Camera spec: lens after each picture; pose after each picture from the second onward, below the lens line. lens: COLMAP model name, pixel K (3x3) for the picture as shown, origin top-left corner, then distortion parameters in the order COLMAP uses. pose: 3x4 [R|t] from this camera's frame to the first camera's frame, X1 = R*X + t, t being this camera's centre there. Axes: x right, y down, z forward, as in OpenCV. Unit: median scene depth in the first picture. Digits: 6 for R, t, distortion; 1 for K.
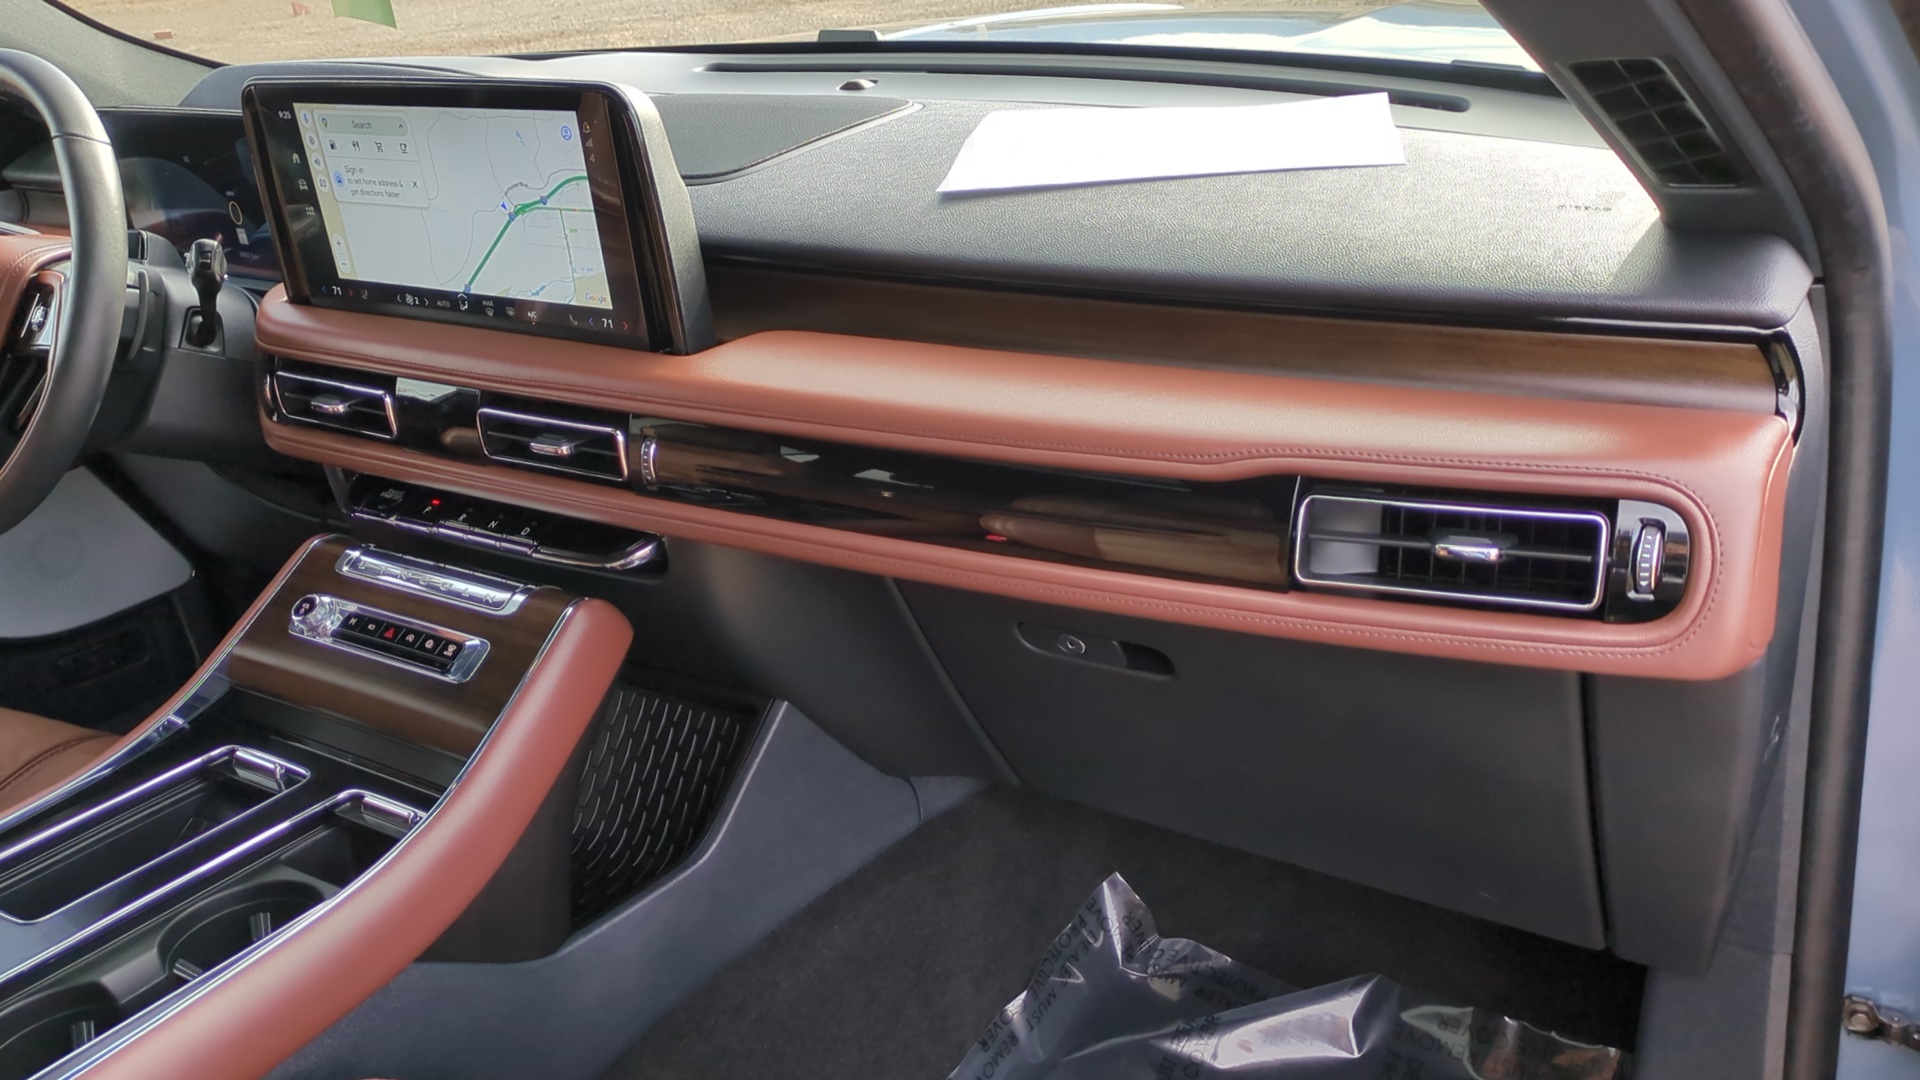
lens RADIAL K [[1628.5, 0, 967.6], [0, 1628.5, 540.6], [0, 0, 1]] dist [0.078590, -0.102165]
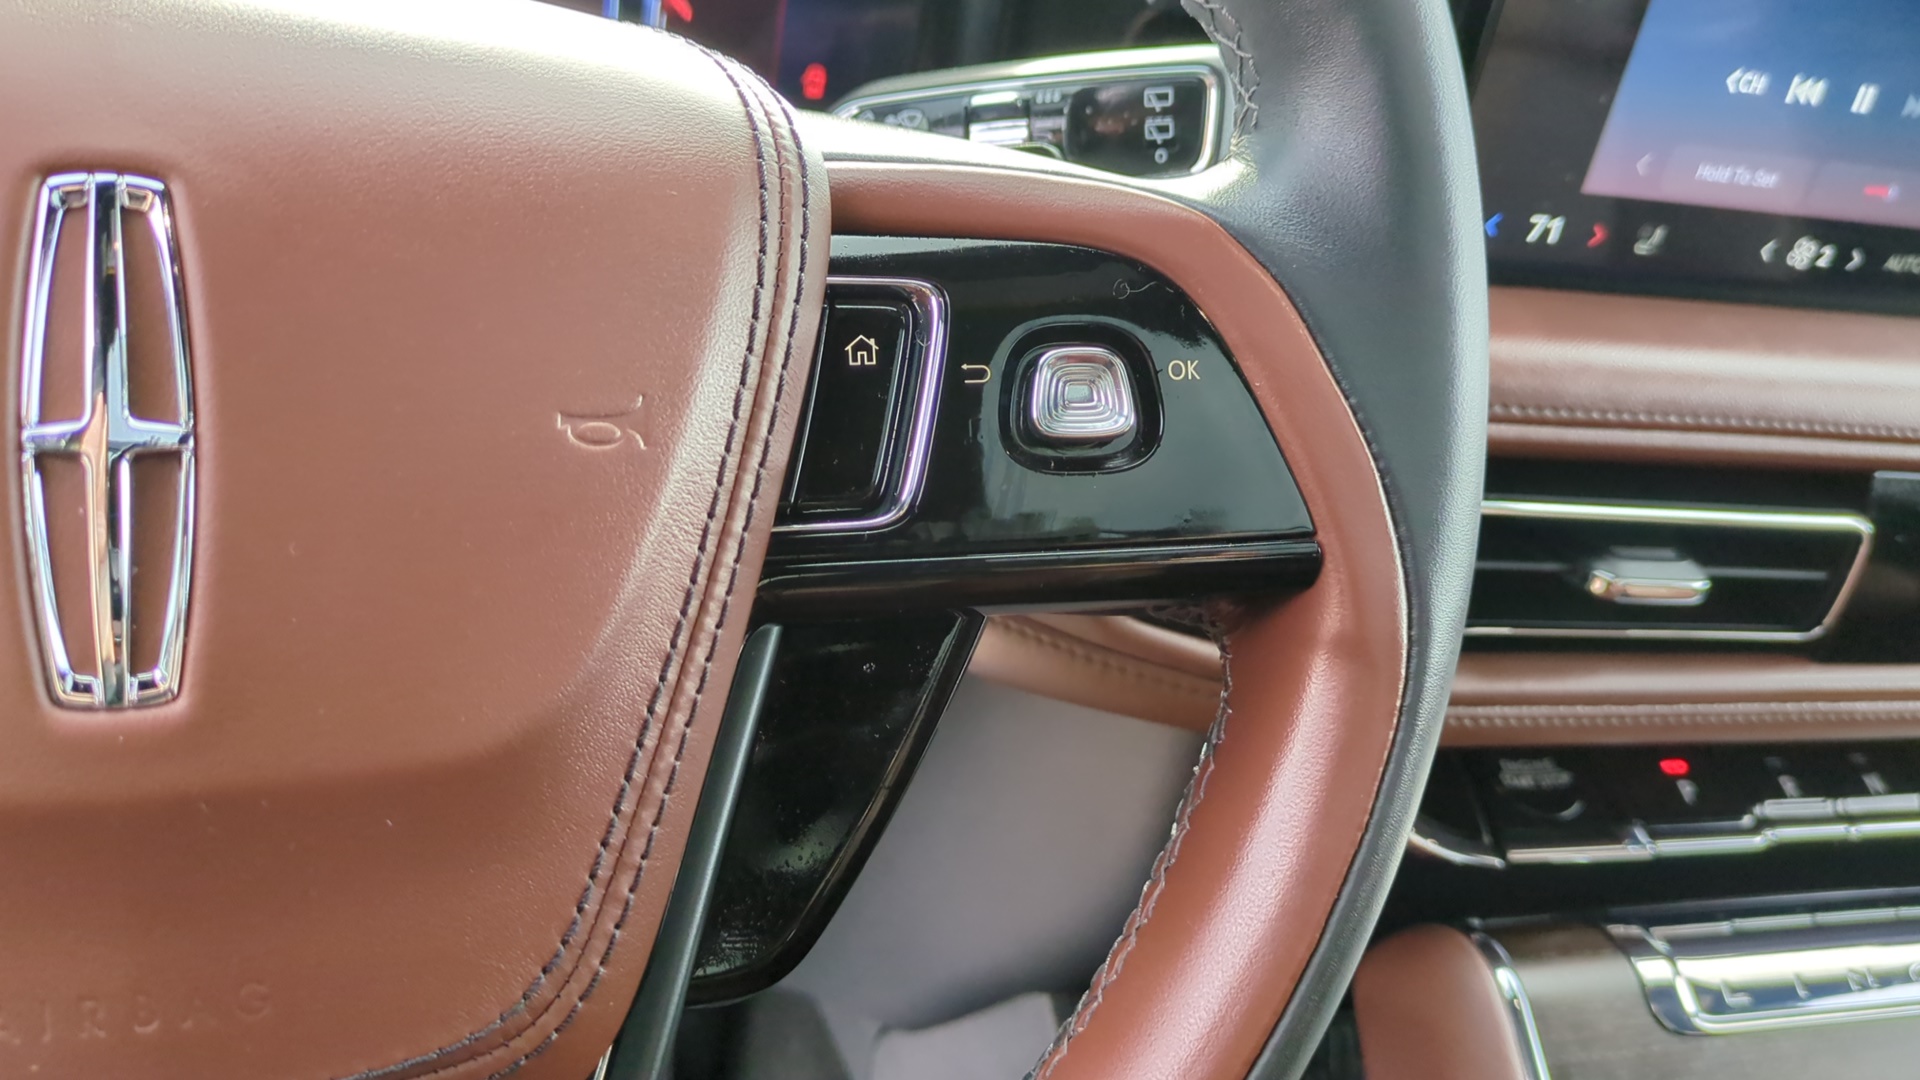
lens RADIAL K [[1680.6, 0, 994.3], [0, 1680.6, 558.5], [0, 0, 1]] dist [0.082814, -0.153364]
pose [[0.596540, -0.190586, 0.779626, -0.763946], [0.092551, 0.981251, 0.169059, -0.163202], [-0.797229, -0.028695, 0.602995, 0.928303]]
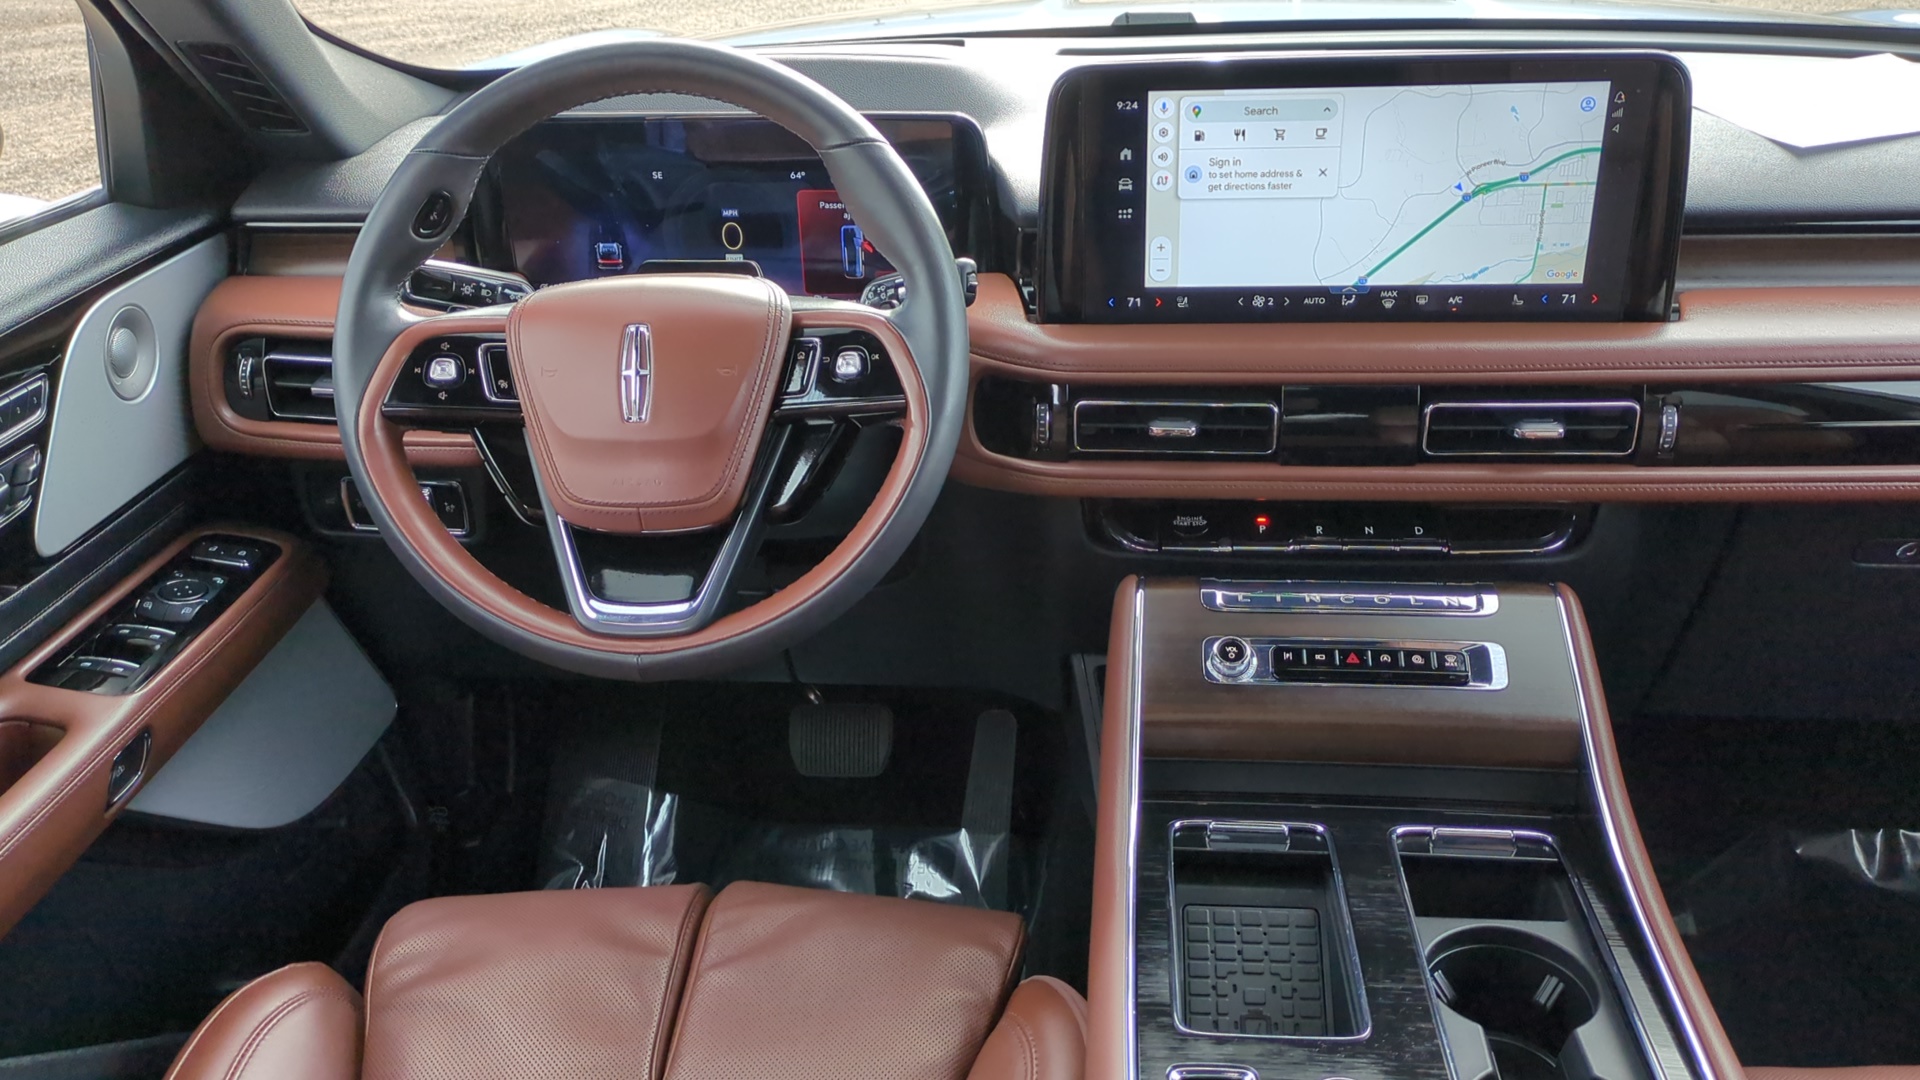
lens RADIAL K [[1628.5, 0, 967.6], [0, 1628.5, 540.6], [0, 0, 1]] dist [0.078590, -0.102165]
pose [[0.871902, -0.156755, 0.463913, -0.939262], [0.152836, 0.987166, 0.046314, -0.083525], [-0.465219, 0.030522, 0.884669, 0.278070]]
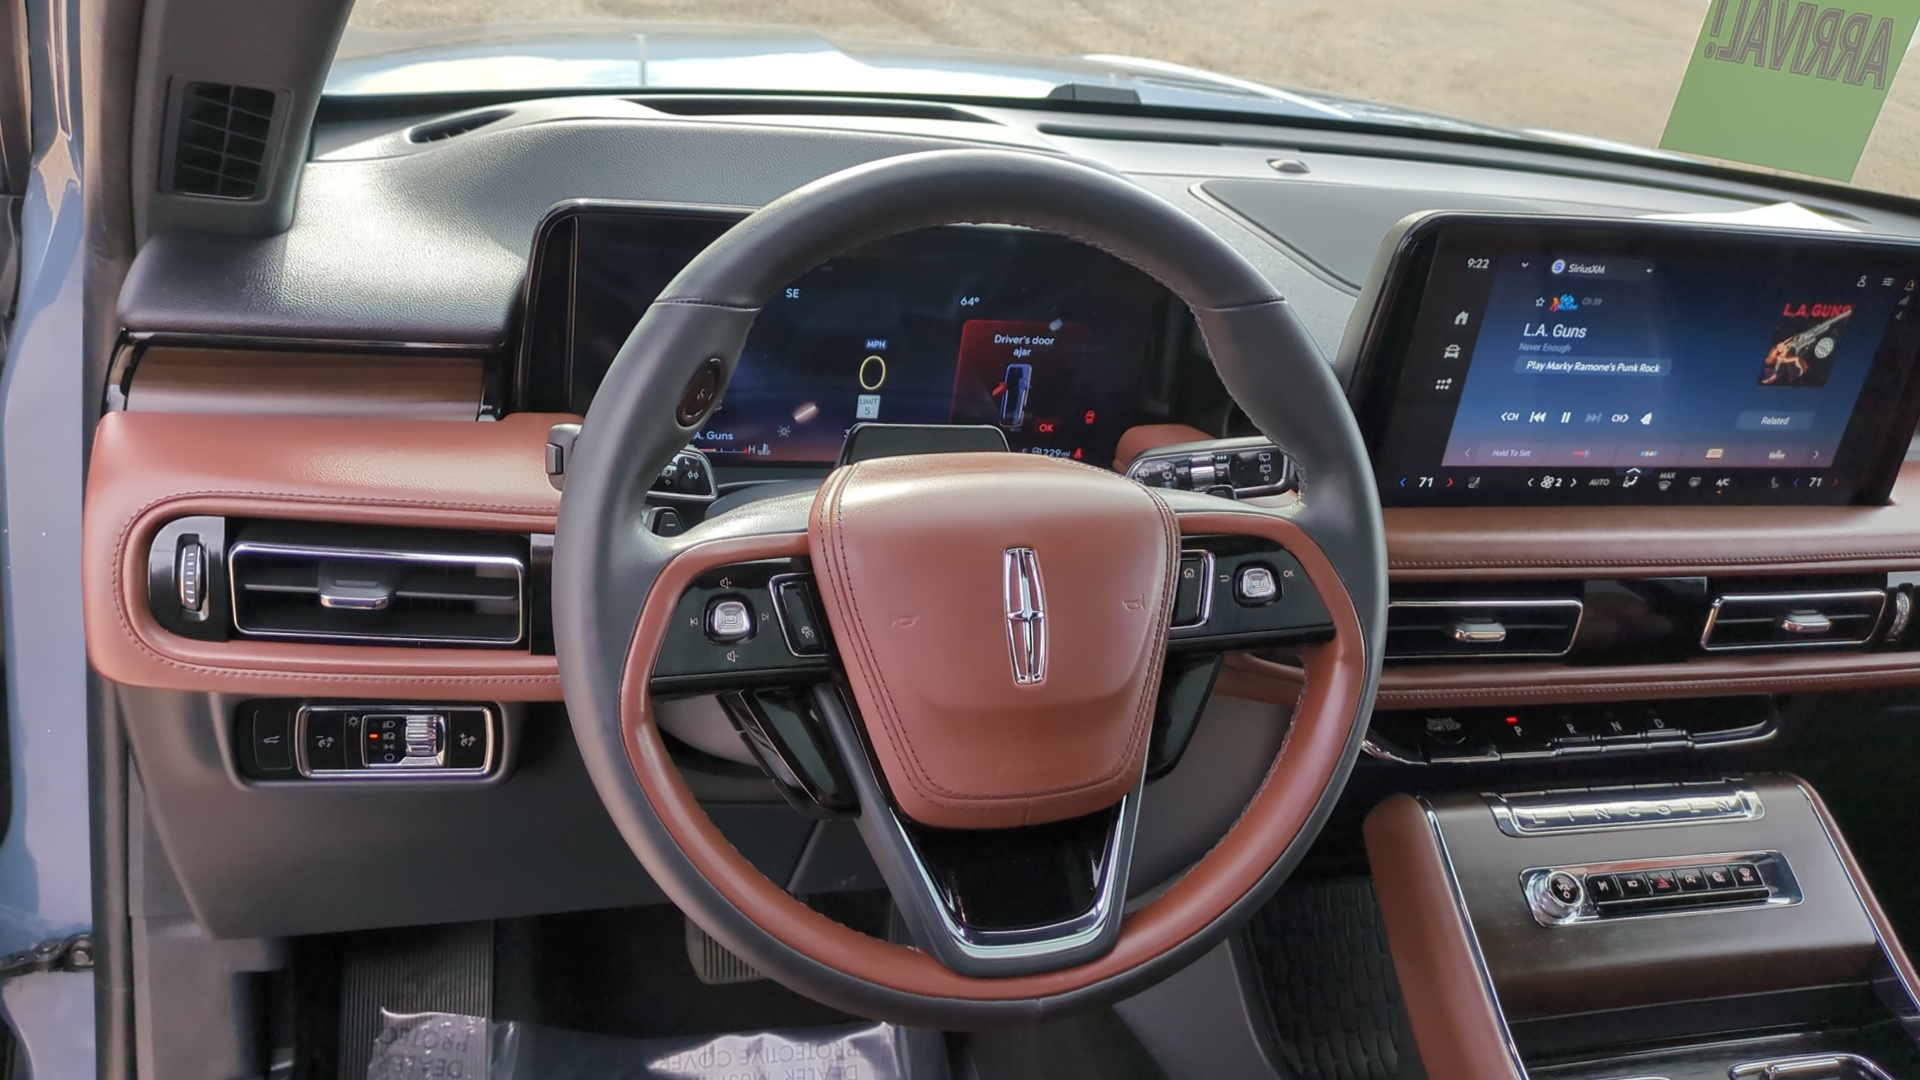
lens RADIAL K [[1628.5, 0, 967.6], [0, 1628.5, 540.6], [0, 0, 1]] dist [0.078590, -0.102165]
pose [[0.613694, -0.175583, 0.769773, -1.161084], [0.137029, 0.983849, 0.115168, -0.254722], [-0.777562, 0.034803, 0.627842, 0.726270]]
